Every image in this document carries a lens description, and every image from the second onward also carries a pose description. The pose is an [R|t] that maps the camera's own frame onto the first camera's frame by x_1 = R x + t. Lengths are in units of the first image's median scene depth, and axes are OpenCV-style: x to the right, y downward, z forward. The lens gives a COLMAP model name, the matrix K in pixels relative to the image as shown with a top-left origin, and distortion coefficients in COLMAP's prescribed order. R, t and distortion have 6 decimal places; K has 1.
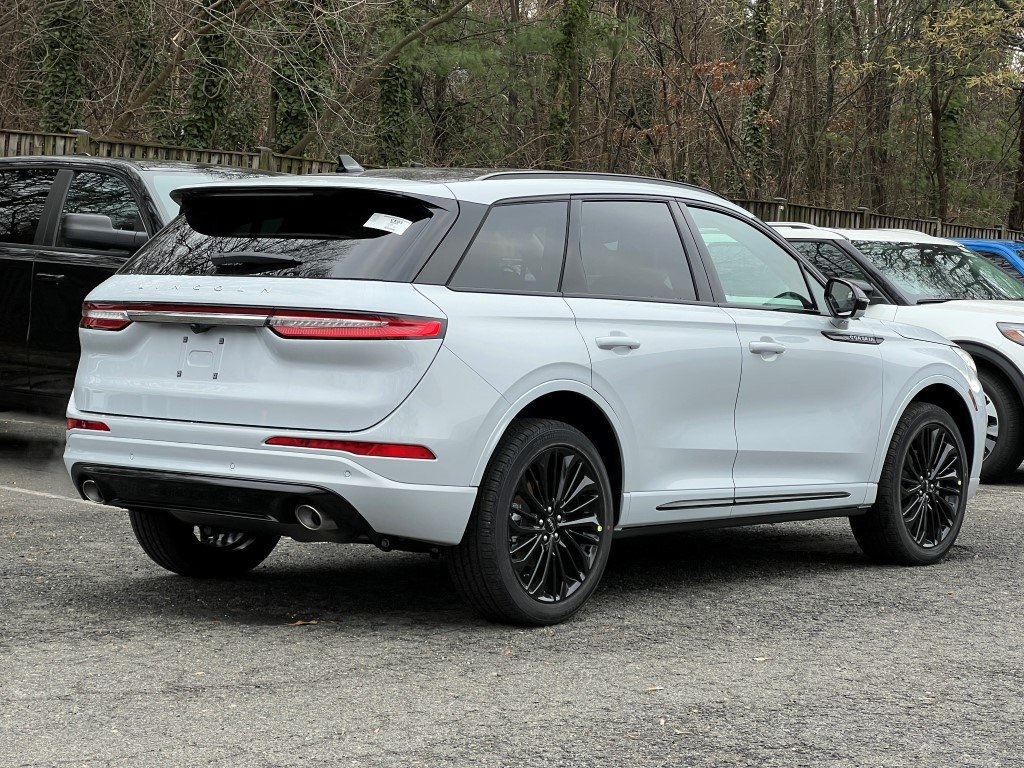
lens RADIAL K [[2580.5, 0, 512.0], [0, 2580.5, 384.0], [0, 0, 1]] dist [0.176936, 0.870523]
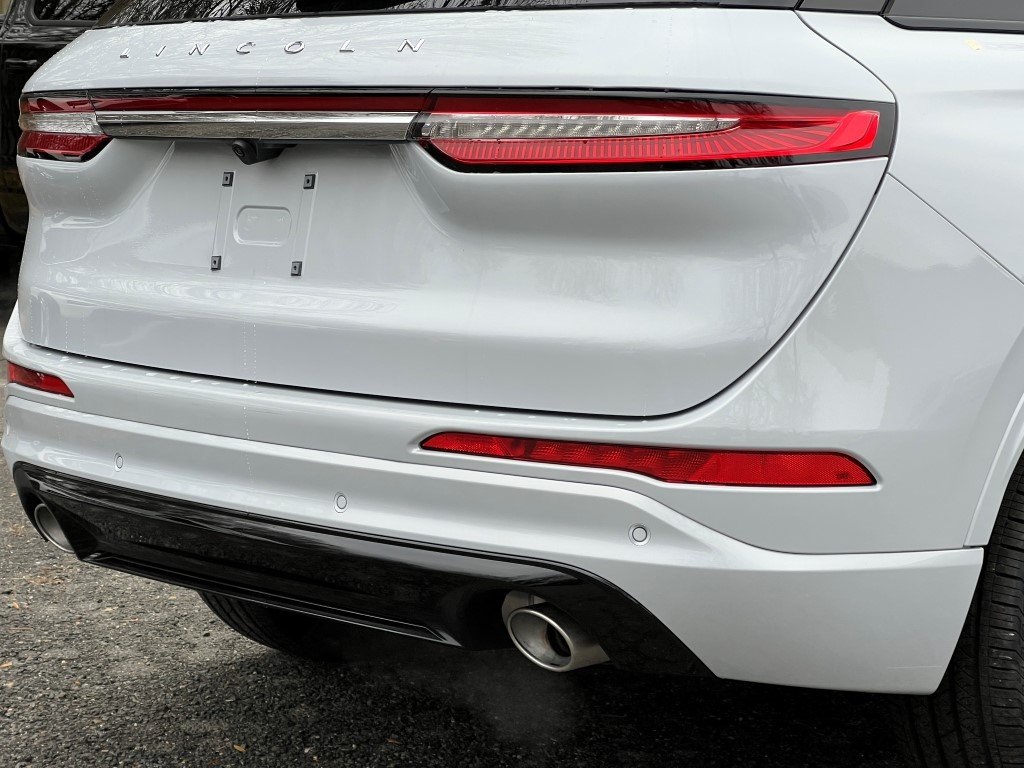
lens RADIAL K [[2580.5, 0, 512.0], [0, 2580.5, 384.0], [0, 0, 1]] dist [0.176936, 0.870523]
pose [[0.995181, -0.026156, -0.094498, -0.043950], [0.033440, 0.996521, 0.076337, -0.014767], [0.092172, -0.079129, 0.992594, 0.600470]]
